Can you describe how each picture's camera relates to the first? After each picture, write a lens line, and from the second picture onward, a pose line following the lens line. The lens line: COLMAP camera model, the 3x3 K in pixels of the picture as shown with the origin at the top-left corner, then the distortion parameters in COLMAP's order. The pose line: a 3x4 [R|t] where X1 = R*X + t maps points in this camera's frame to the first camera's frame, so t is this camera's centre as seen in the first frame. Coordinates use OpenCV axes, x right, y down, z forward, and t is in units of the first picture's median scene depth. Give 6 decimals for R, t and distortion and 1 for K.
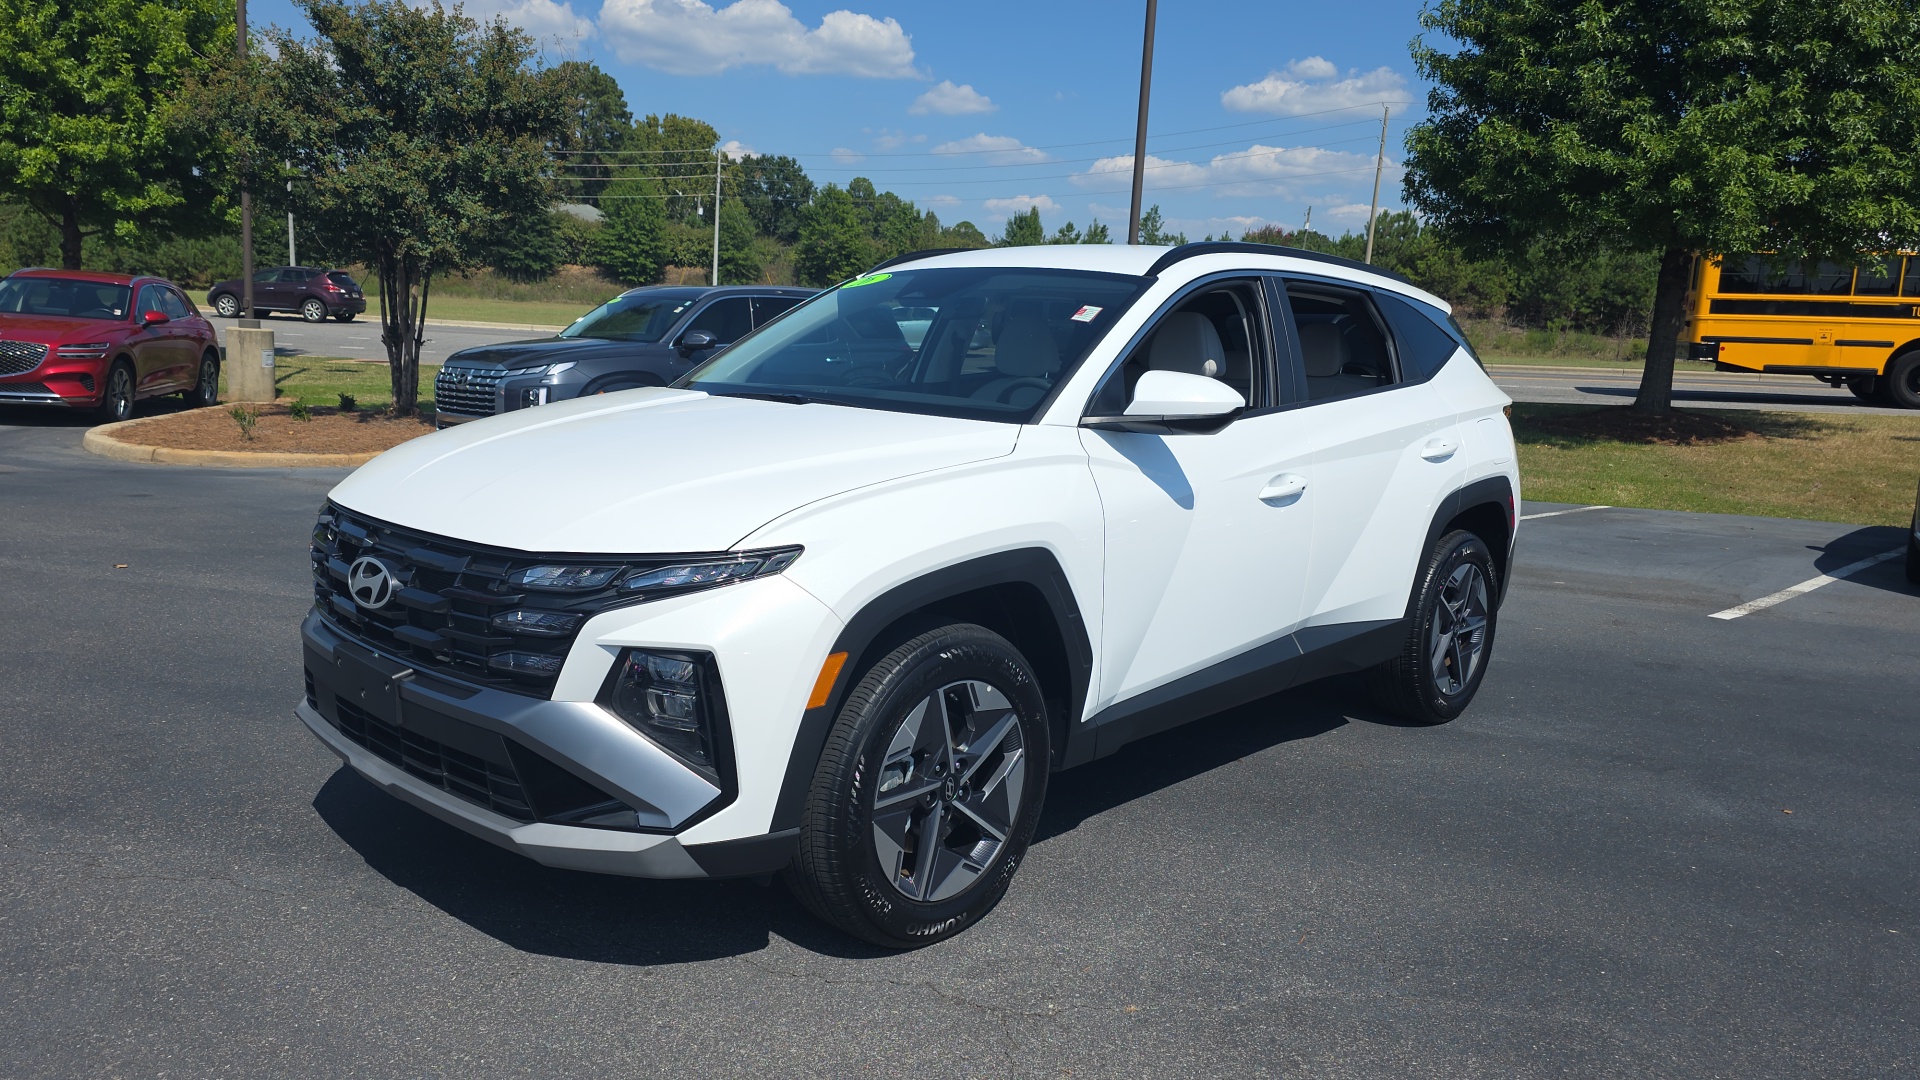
lens RADIAL K [[1303.4, 0, 902.8], [0, 1303.4, 545.3], [0, 0, 1]] dist [0.060140, -0.058627]
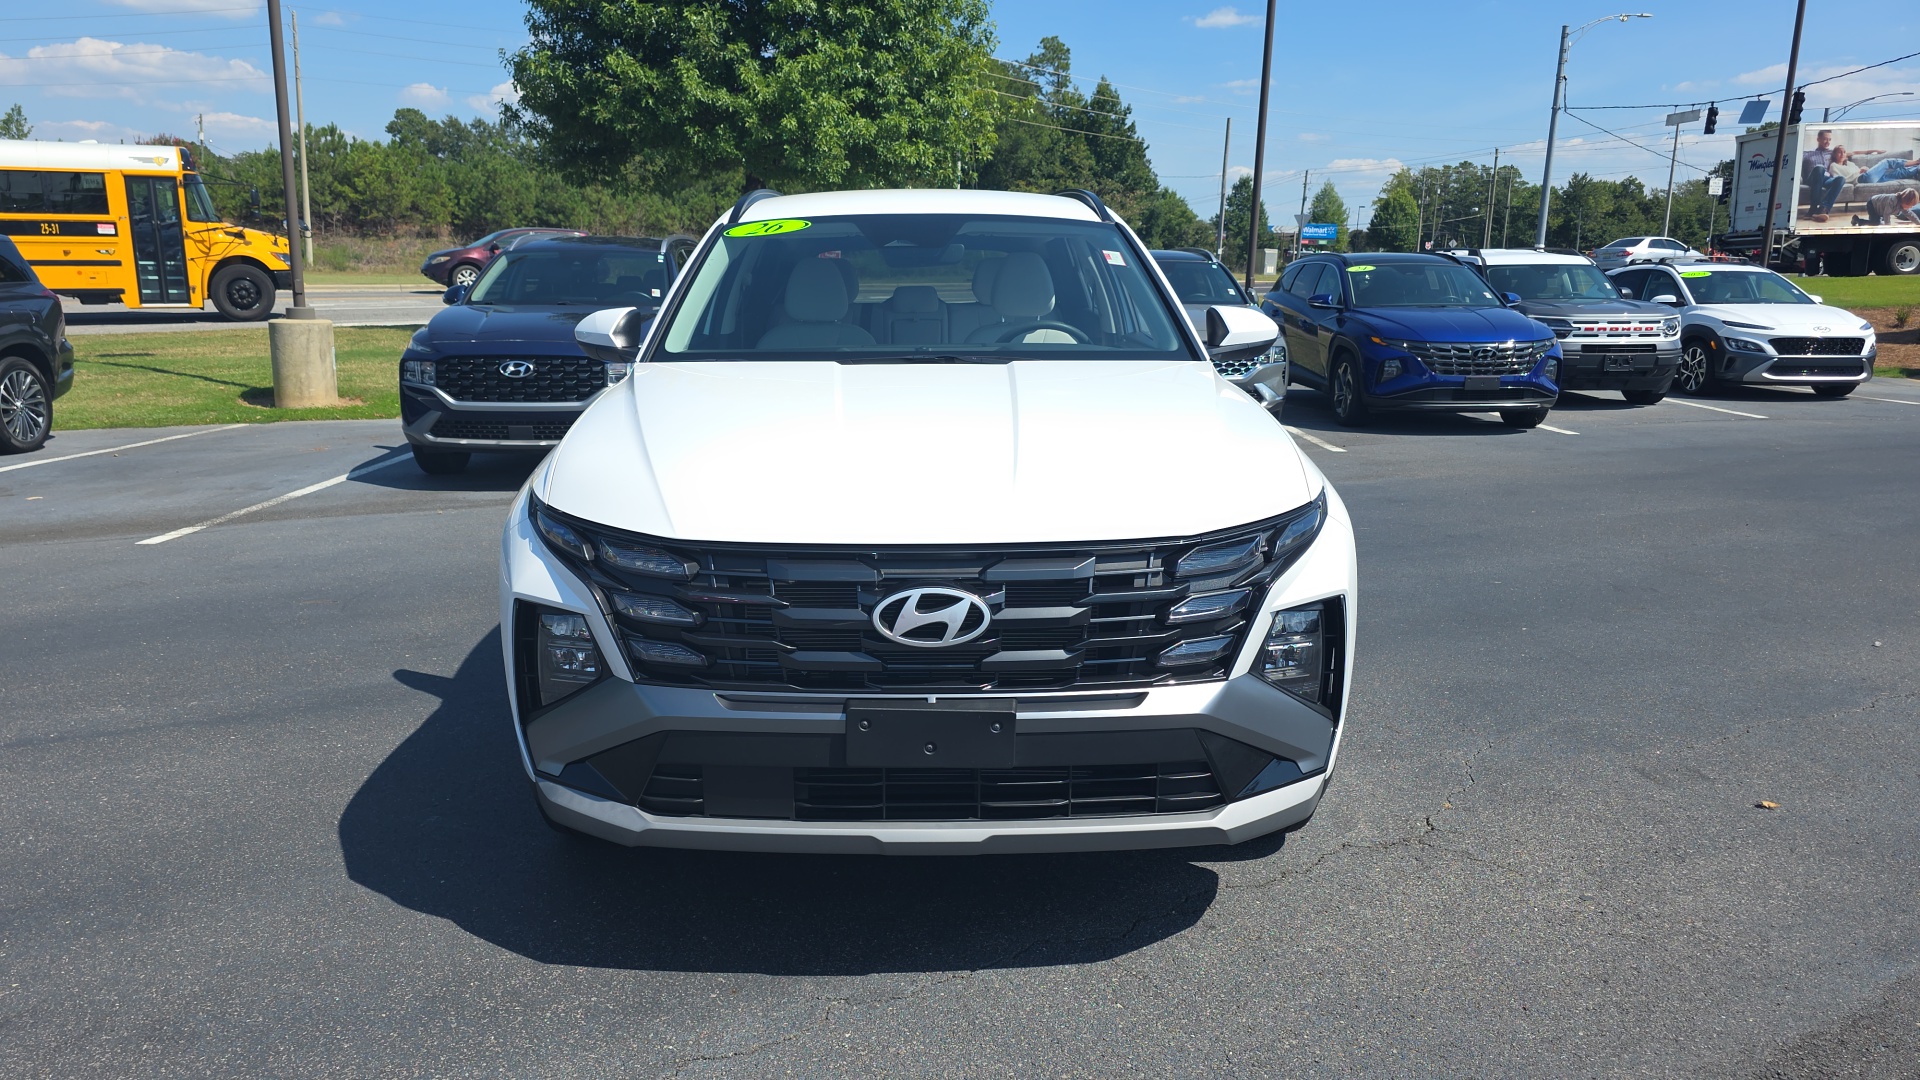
lens RADIAL K [[1315.6, 0, 901.2], [0, 1315.6, 547.5], [0, 0, 1]] dist [0.051770, -0.046920]
pose [[0.705879, -0.184872, 0.683782, -0.212168], [0.143934, 0.982636, 0.117086, -0.025076], [-0.693555, 0.015771, 0.720231, 0.087994]]
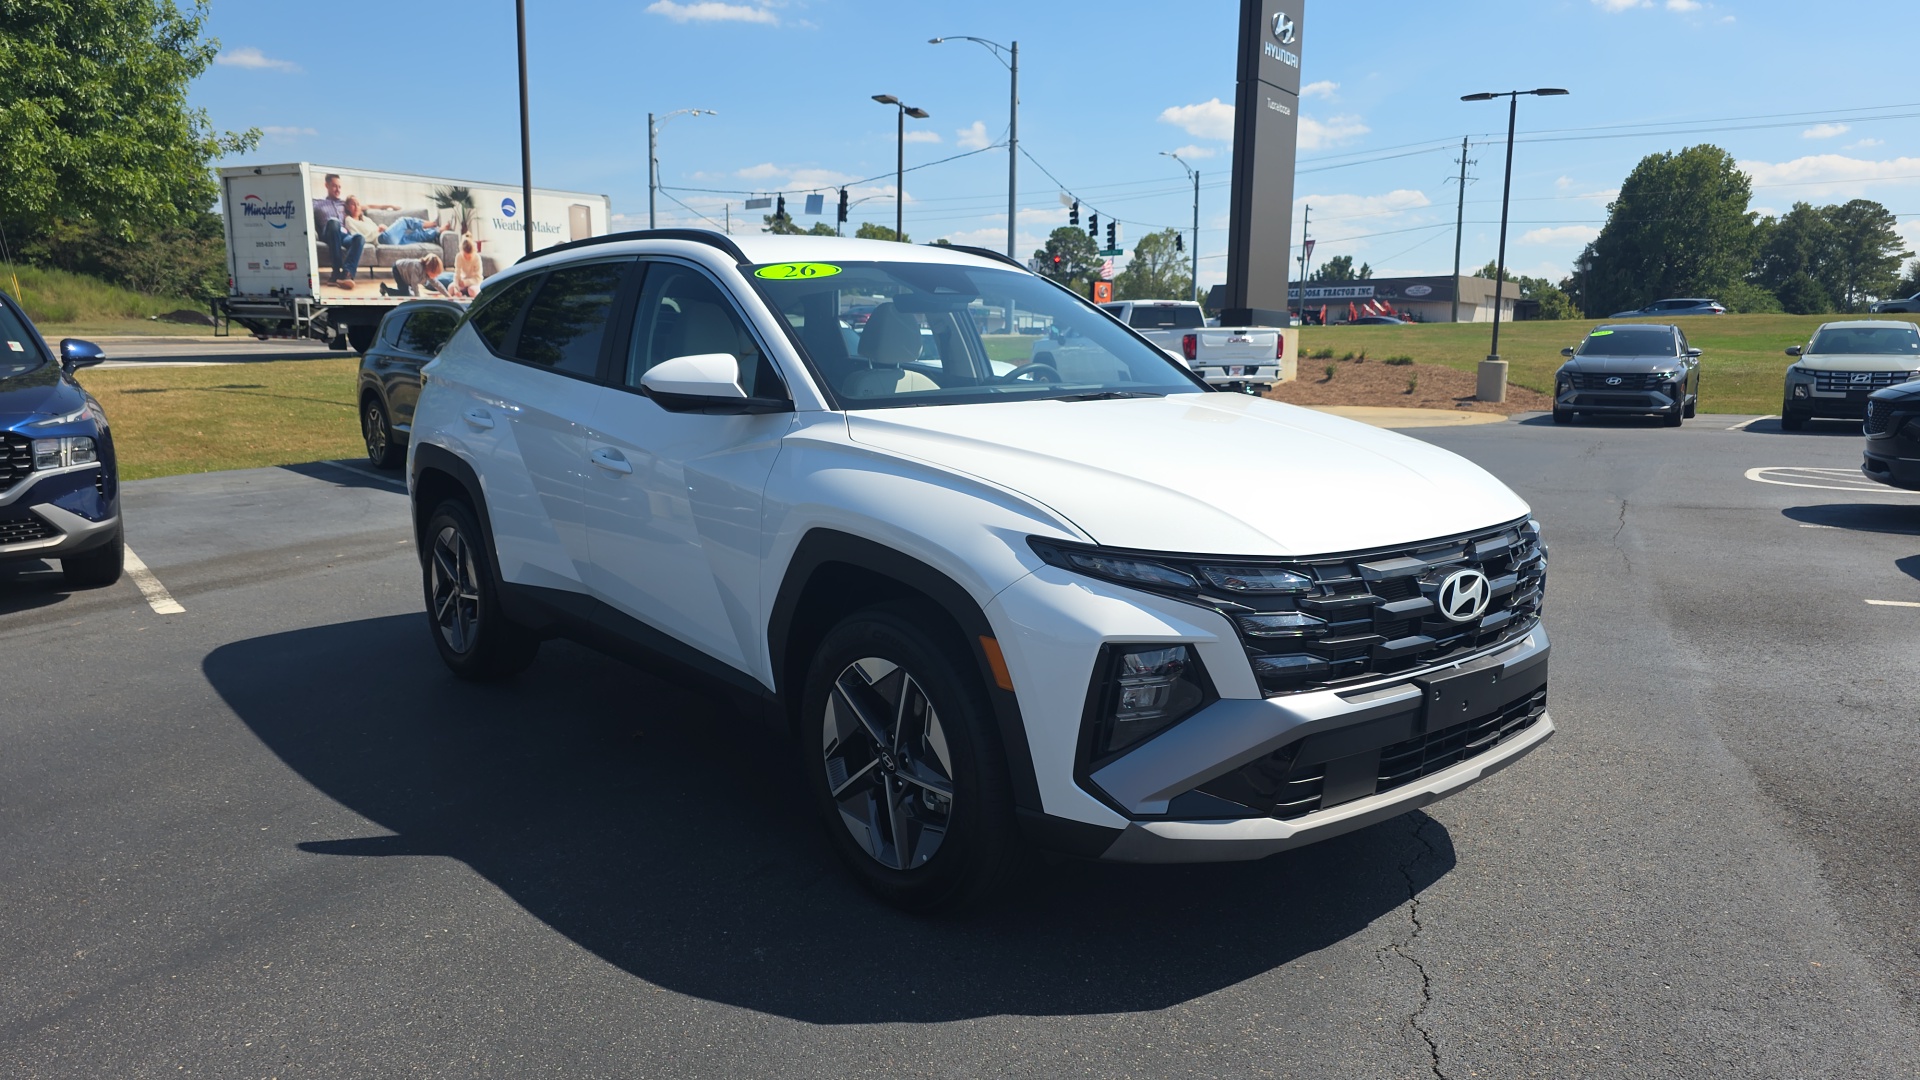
lens RADIAL K [[1315.4, 0, 951.3], [0, 1315.4, 547.7], [0, 0, 1]] dist [0.069574, -0.084949]
pose [[0.076209, -0.199200, 0.976991, -0.308319], [0.160285, 0.969545, 0.185179, -0.056202], [-0.984124, 0.142485, 0.105817, 0.275331]]
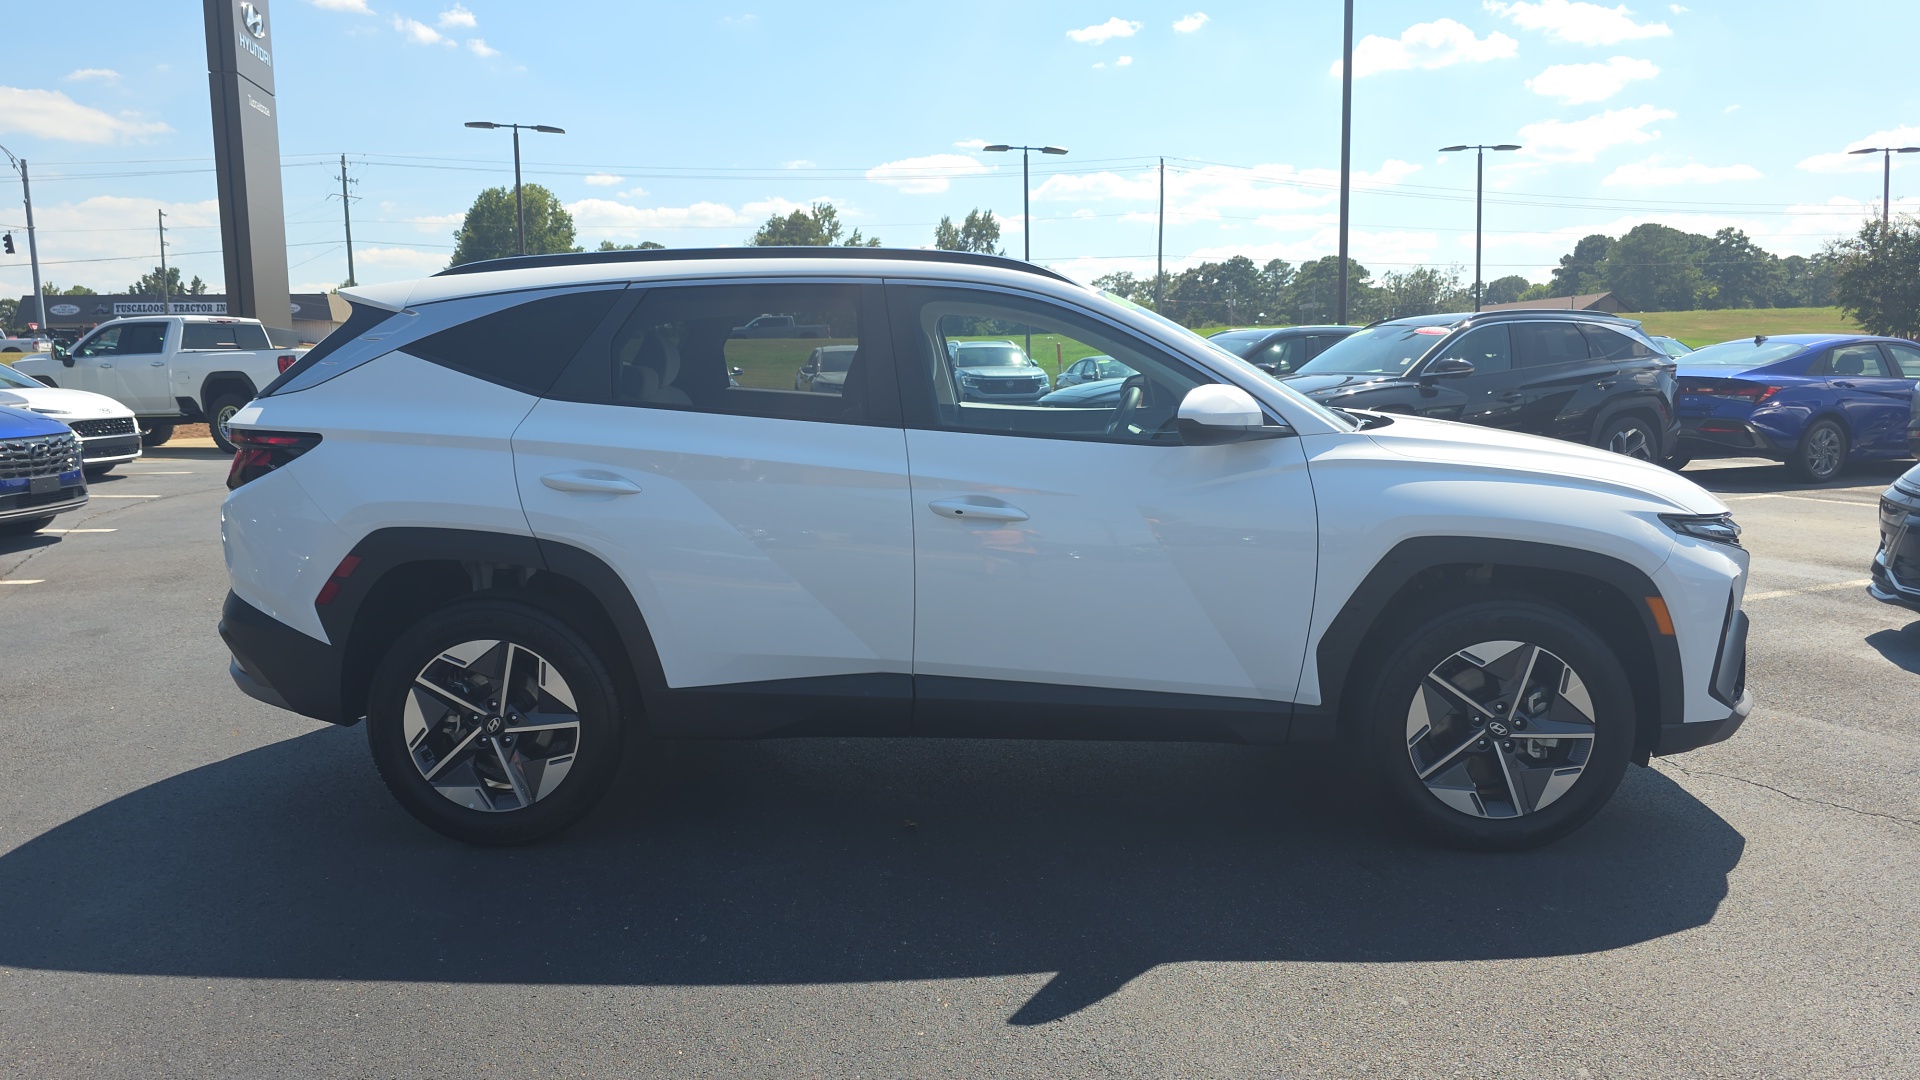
lens RADIAL K [[1309.5, 0, 946.3], [0, 1309.5, 535.9], [0, 0, 1]] dist [0.052184, -0.050372]
pose [[-0.690362, -0.137445, 0.710288, -0.197798], [0.093168, 0.956722, 0.275687, -0.101151], [-0.717440, 0.256500, -0.647679, 0.562644]]
